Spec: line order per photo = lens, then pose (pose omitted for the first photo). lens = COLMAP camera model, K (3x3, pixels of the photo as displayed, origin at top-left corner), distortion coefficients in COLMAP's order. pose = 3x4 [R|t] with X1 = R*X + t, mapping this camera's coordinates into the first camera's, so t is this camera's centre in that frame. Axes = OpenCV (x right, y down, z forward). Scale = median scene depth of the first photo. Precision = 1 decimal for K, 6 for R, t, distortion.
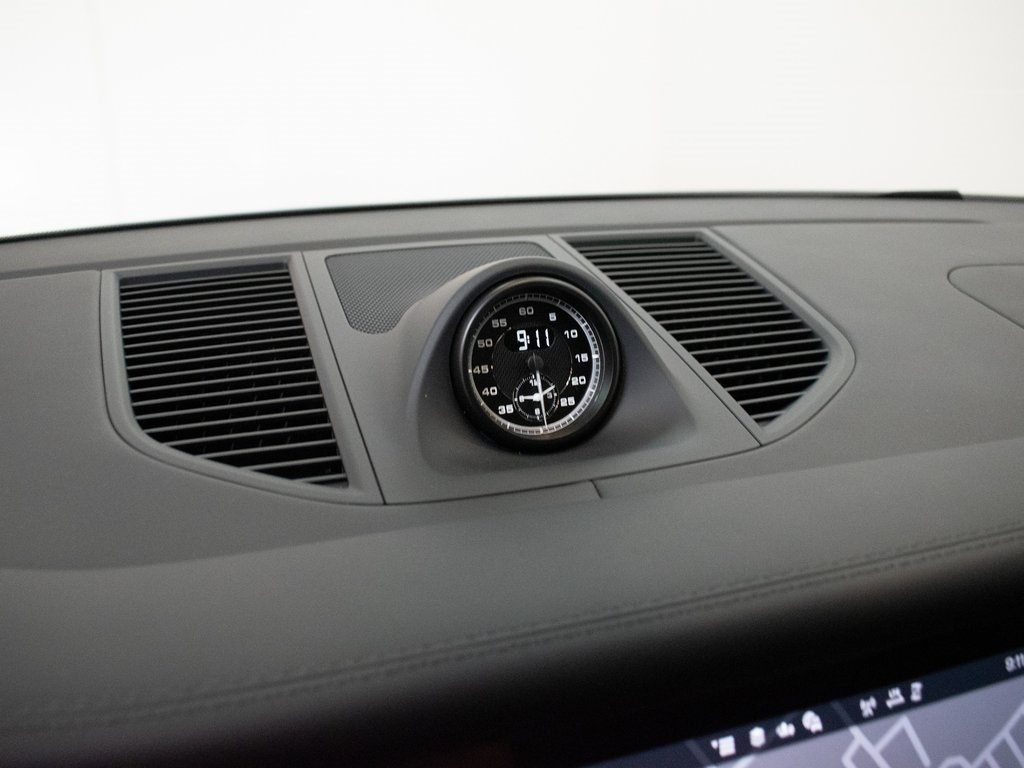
lens RADIAL K [[880.0, 0, 512.0], [0, 880.0, 384.0], [0, 0, 1]] dist [-0.092940, 0.002686]
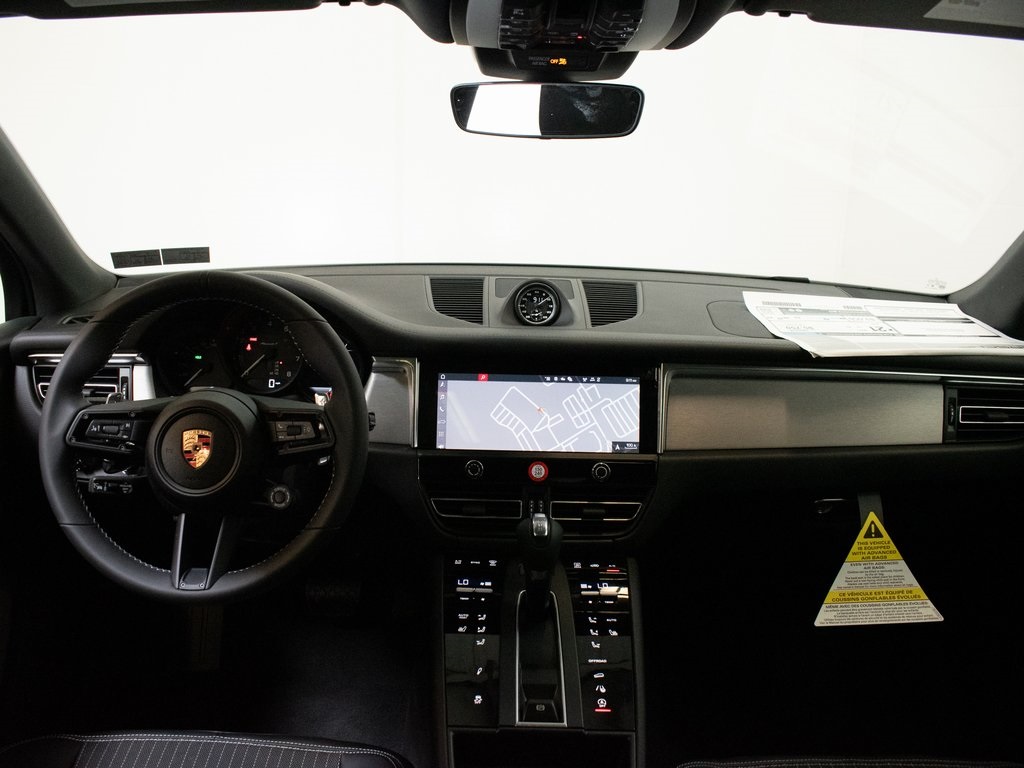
lens RADIAL K [[888.9, 0, 477.5], [0, 888.9, 386.0], [0, 0, 1]] dist [-0.082944, -0.005832]
pose [[0.948231, 0.114895, -0.296069, 0.953405], [-0.137401, 0.988915, -0.056293, 0.567831], [0.286319, 0.094059, 0.953506, -2.682340]]
